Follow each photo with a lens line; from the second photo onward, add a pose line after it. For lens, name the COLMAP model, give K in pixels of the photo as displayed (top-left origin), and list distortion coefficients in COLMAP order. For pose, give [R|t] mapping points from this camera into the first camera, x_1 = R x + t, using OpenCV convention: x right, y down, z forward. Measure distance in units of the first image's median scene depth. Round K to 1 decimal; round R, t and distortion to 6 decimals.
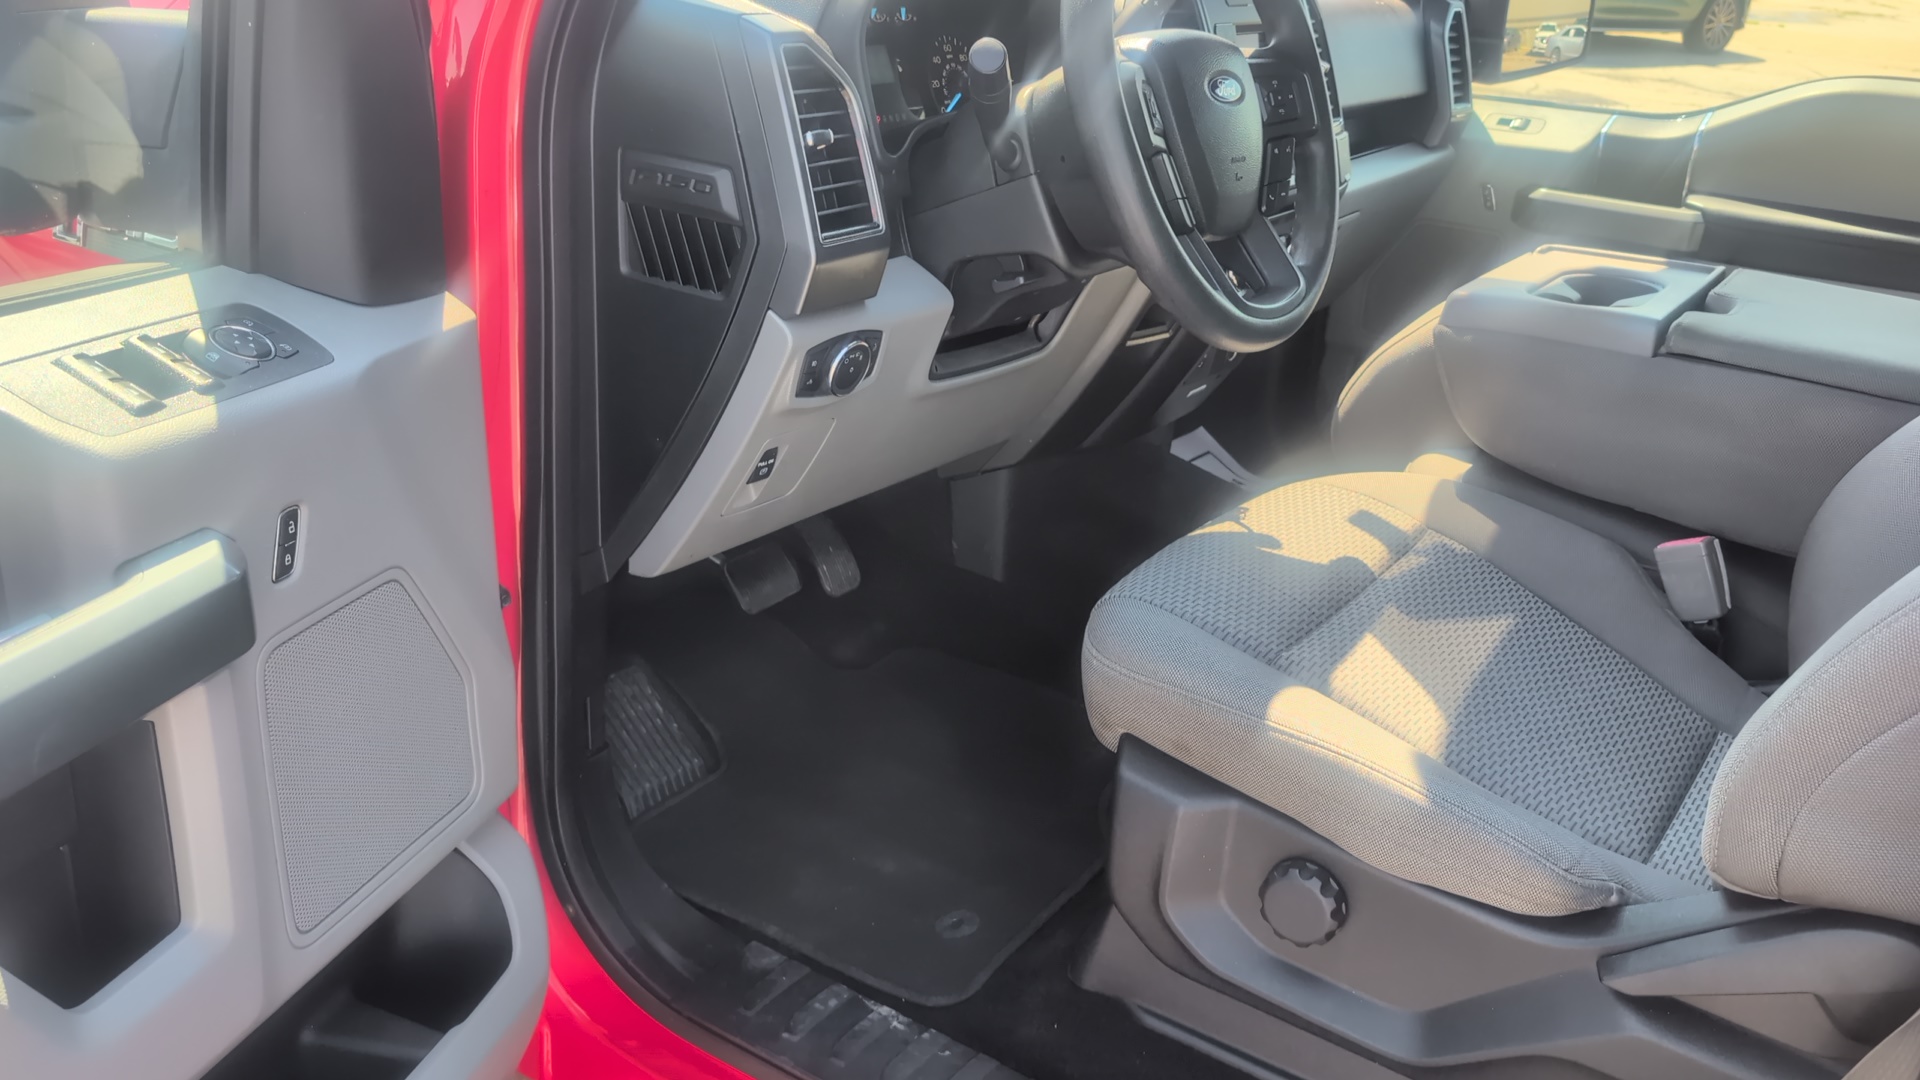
lens RADIAL K [[1661.6, 0, 951.0], [0, 1661.6, 548.0], [0, 0, 1]] dist [0.084658, -0.000526]
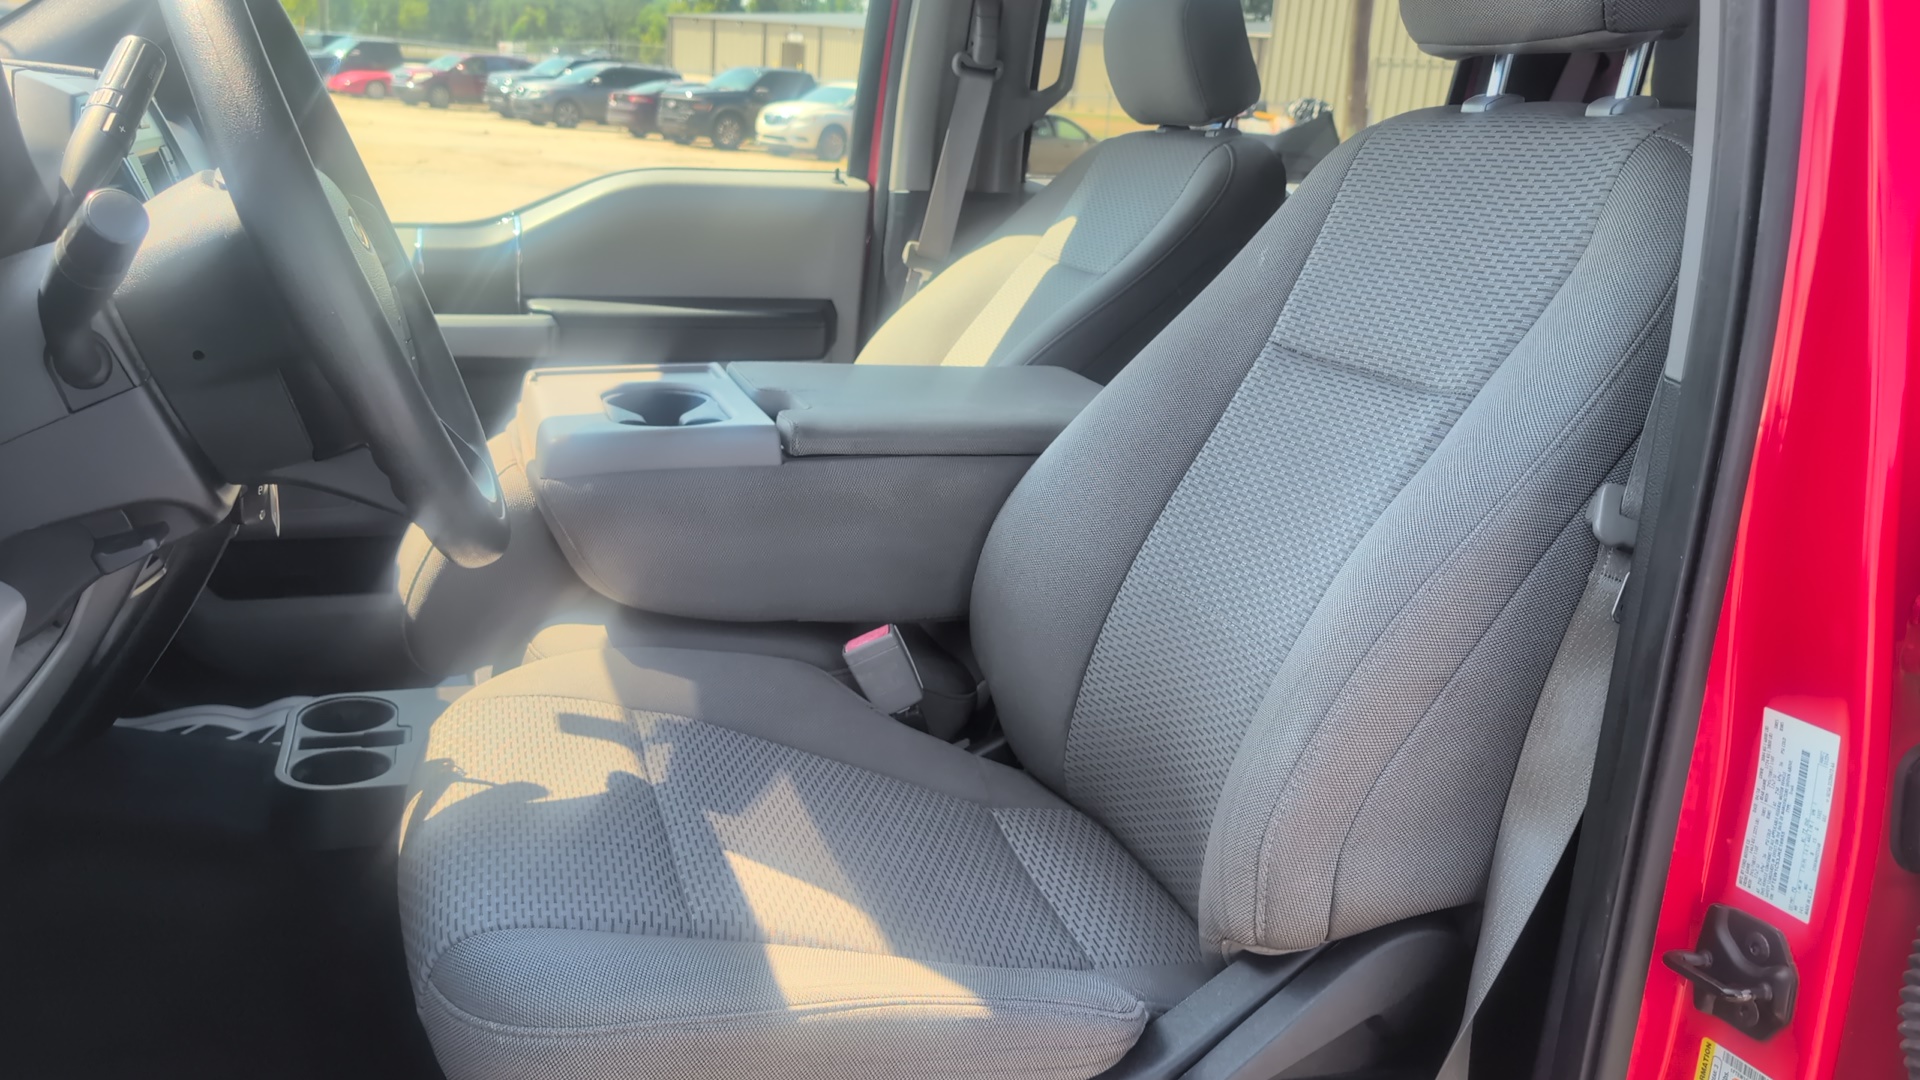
lens RADIAL K [[1661.6, 0, 965.2], [0, 1661.6, 539.0], [0, 0, 1]] dist [0.084658, -0.000526]
pose [[0.618754, -0.247066, 0.745722, -0.231491], [0.293998, 0.953103, 0.071831, -0.109615], [-0.728497, 0.174795, 0.662373, 0.309181]]
